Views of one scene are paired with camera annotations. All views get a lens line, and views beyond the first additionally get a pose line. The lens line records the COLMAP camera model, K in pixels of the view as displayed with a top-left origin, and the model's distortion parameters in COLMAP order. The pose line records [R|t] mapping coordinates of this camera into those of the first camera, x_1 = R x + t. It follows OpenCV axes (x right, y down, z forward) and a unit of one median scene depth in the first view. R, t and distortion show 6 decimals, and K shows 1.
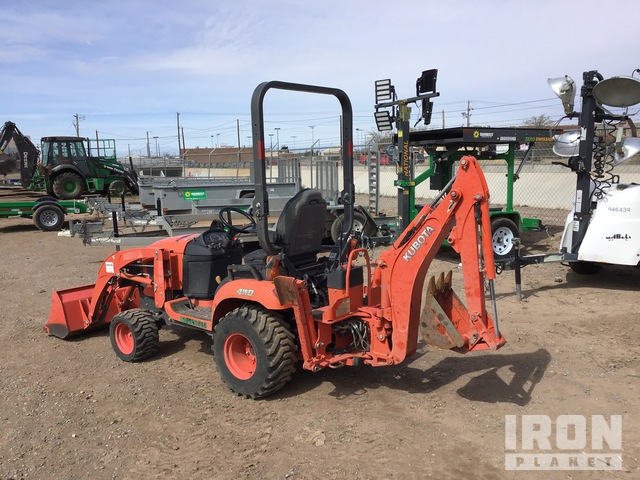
lens RADIAL K [[554.5, 0, 320.0], [0, 554.5, 240.0], [0, 0, 1]] dist [0.110773, -0.171872]
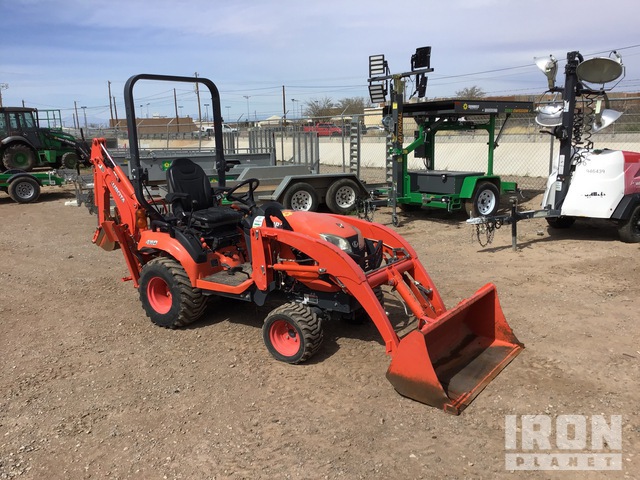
lens RADIAL K [[554.5, 0, 320.0], [0, 554.5, 240.0], [0, 0, 1]] dist [0.110773, -0.171872]
pose [[0.993659, -0.024575, 0.109714, -0.131832], [0.019079, 0.998523, 0.050866, 0.013918], [-0.110802, -0.048450, 0.992661, -0.085156]]
